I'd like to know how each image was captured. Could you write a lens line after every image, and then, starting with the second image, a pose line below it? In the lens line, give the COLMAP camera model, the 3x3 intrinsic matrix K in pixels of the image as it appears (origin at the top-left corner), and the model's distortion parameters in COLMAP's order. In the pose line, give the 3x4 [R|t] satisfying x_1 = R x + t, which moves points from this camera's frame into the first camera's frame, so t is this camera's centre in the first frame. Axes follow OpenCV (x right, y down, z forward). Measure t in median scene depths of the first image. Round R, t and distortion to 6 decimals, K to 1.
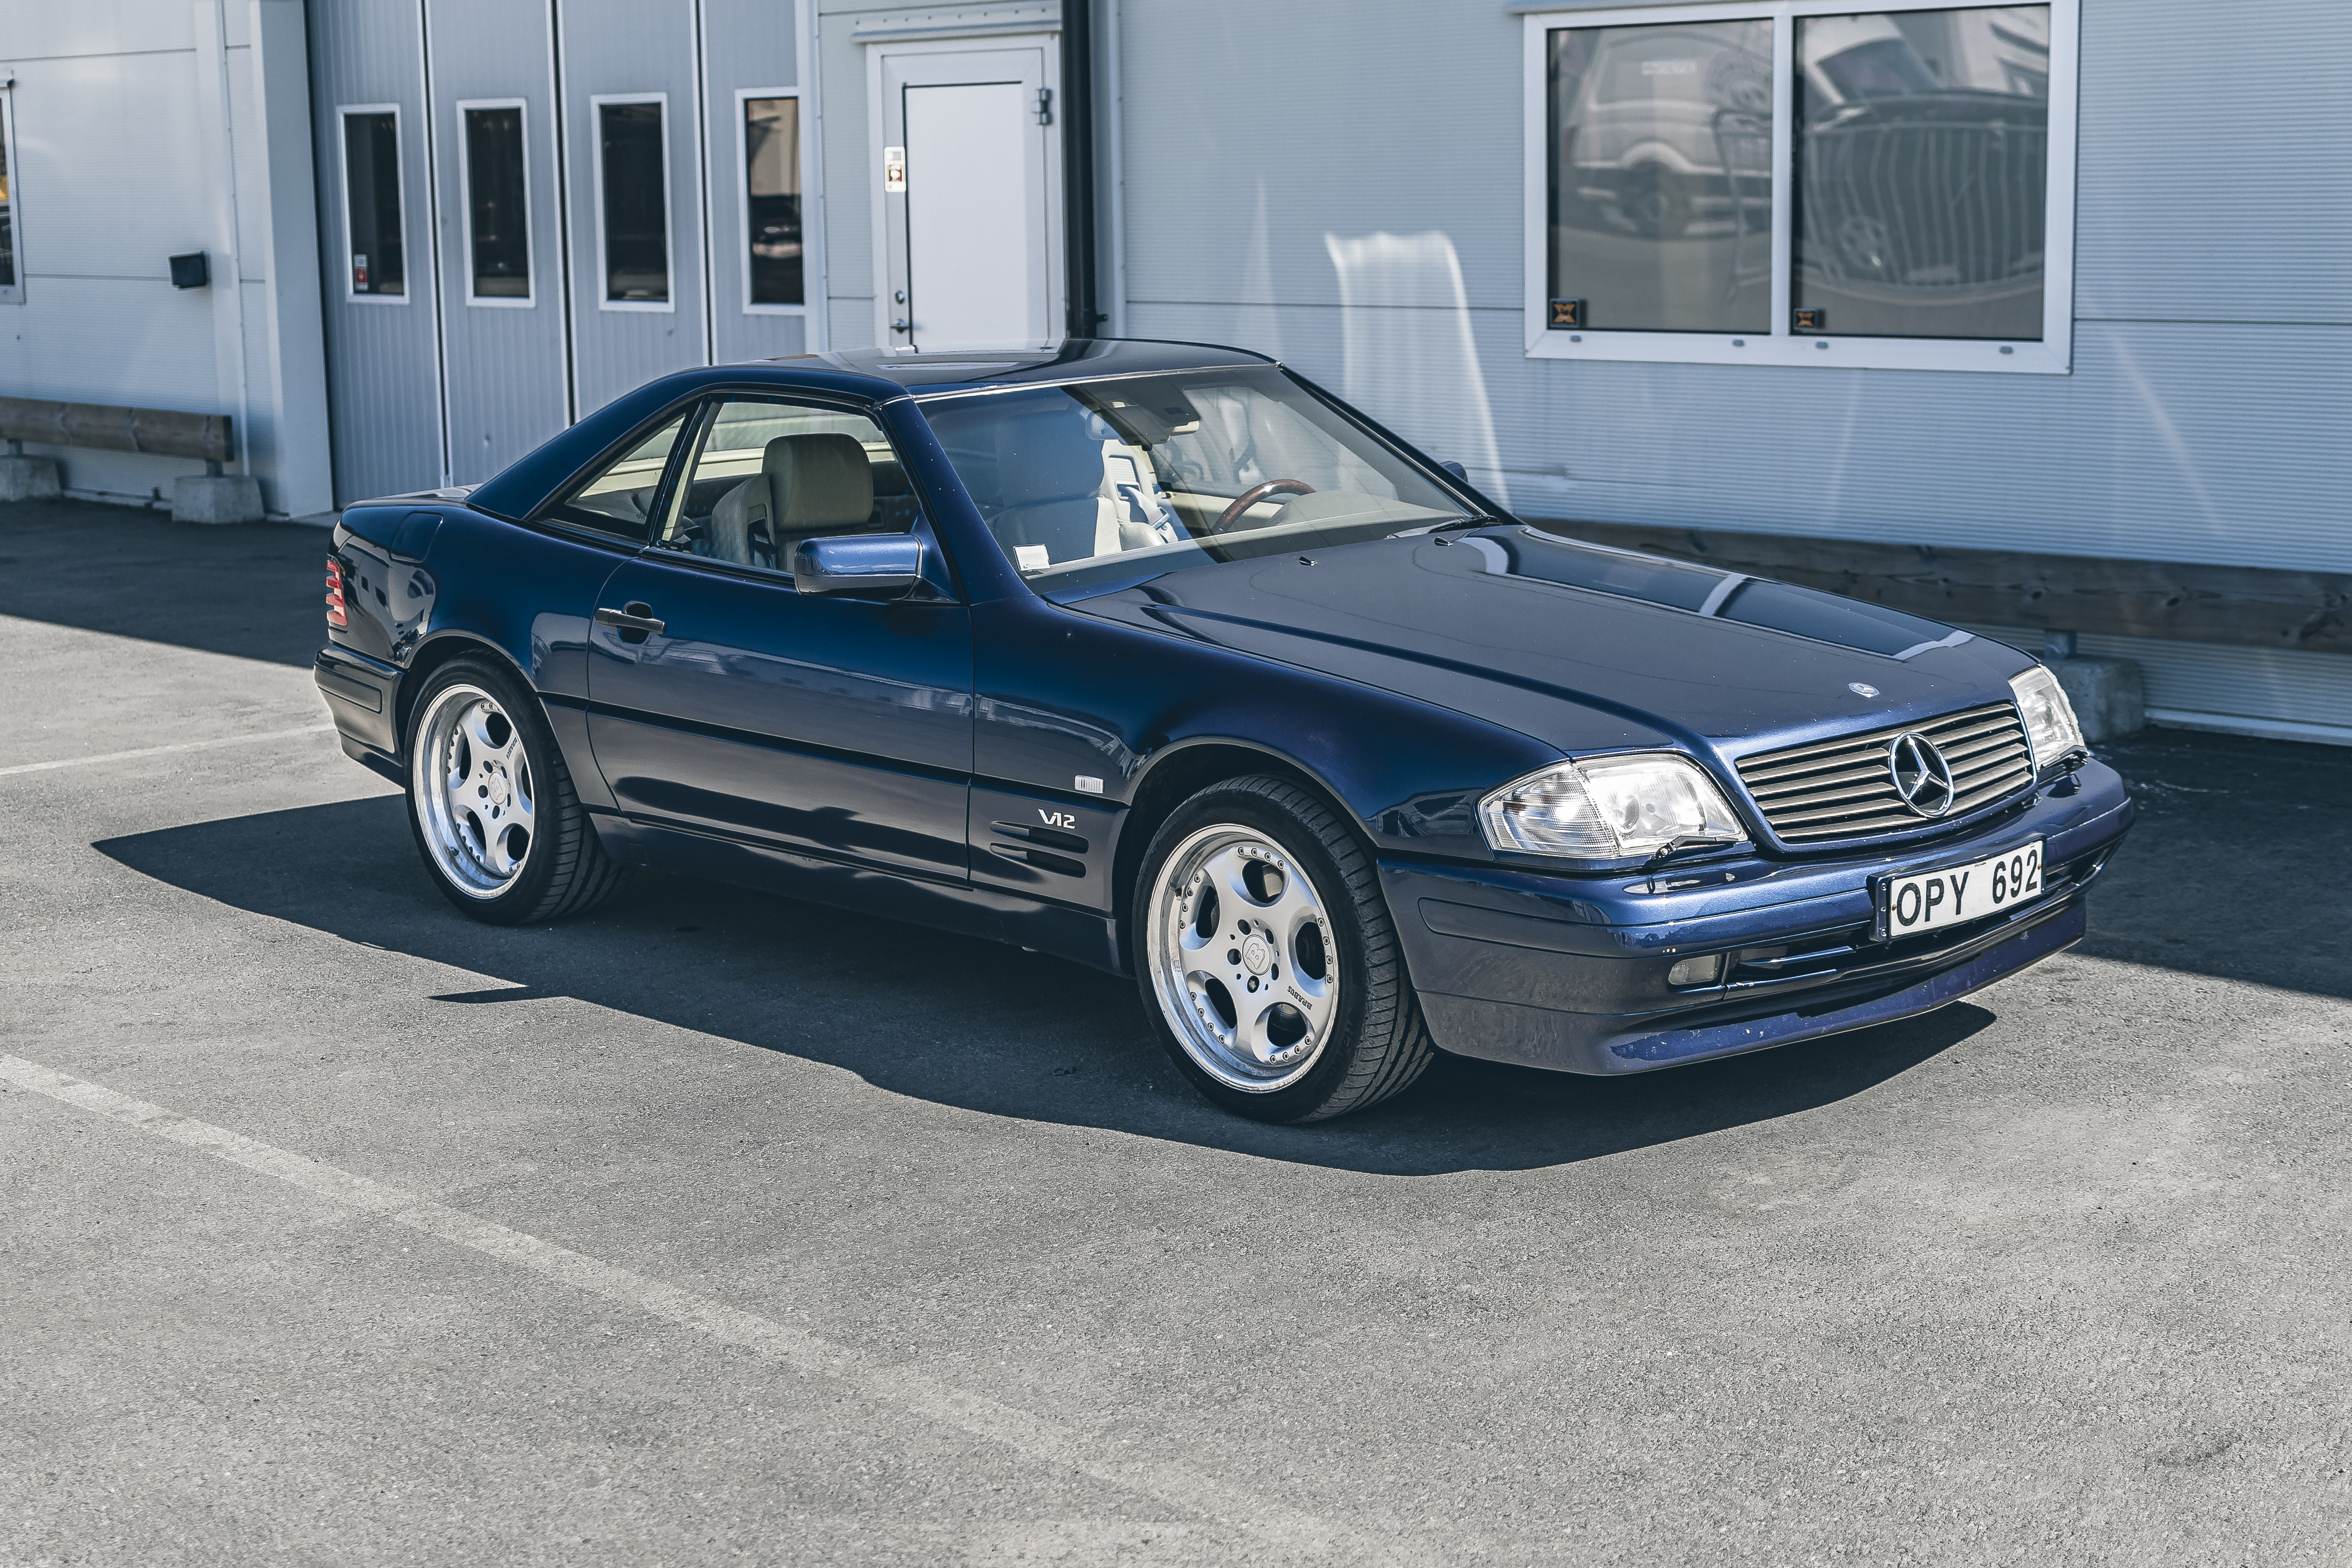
lens RADIAL K [[3584.6, 0, 1176.0], [0, 3584.6, 784.0], [0, 0, 1]] dist [0.001152, -0.007388]
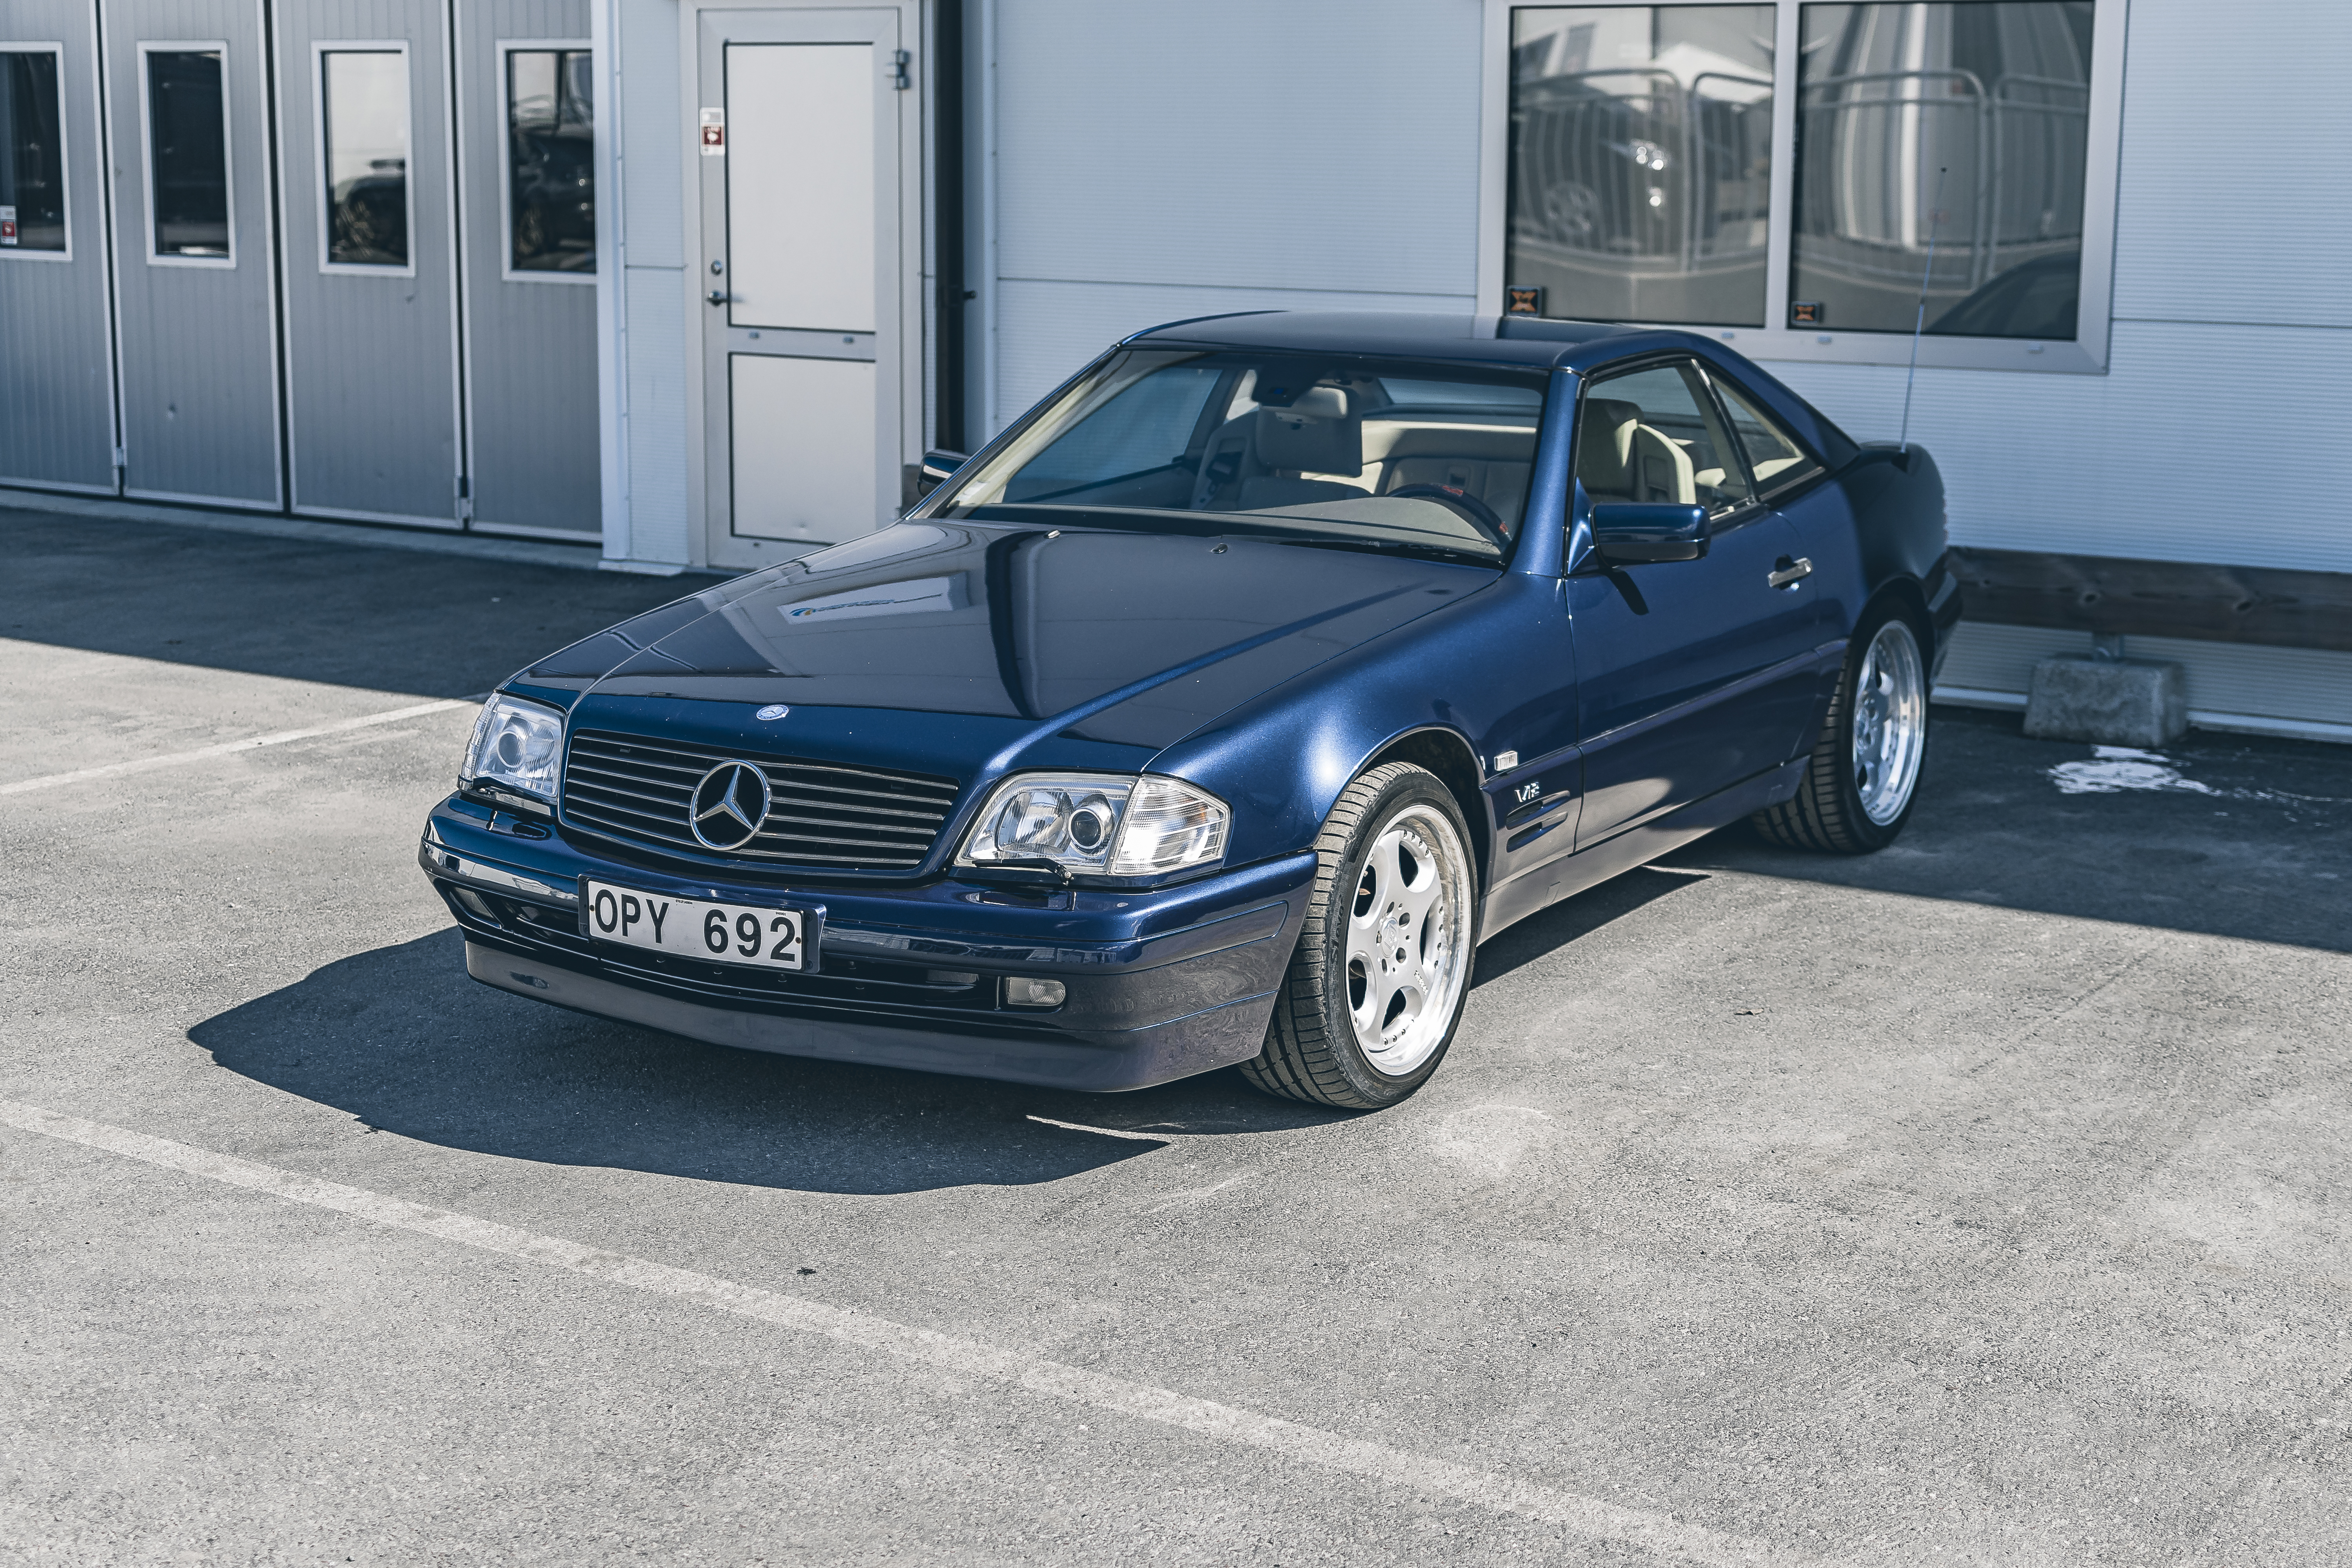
lens RADIAL K [[3519.1, 0, 1265.6], [0, 3519.1, 786.2], [0, 0, 1]] dist [0.005119, -0.045589]
pose [[0.979244, -0.013992, 0.202204, -0.165113], [0.010876, 0.999805, 0.016511, -0.017563], [-0.202395, -0.013969, 0.979204, 0.084040]]
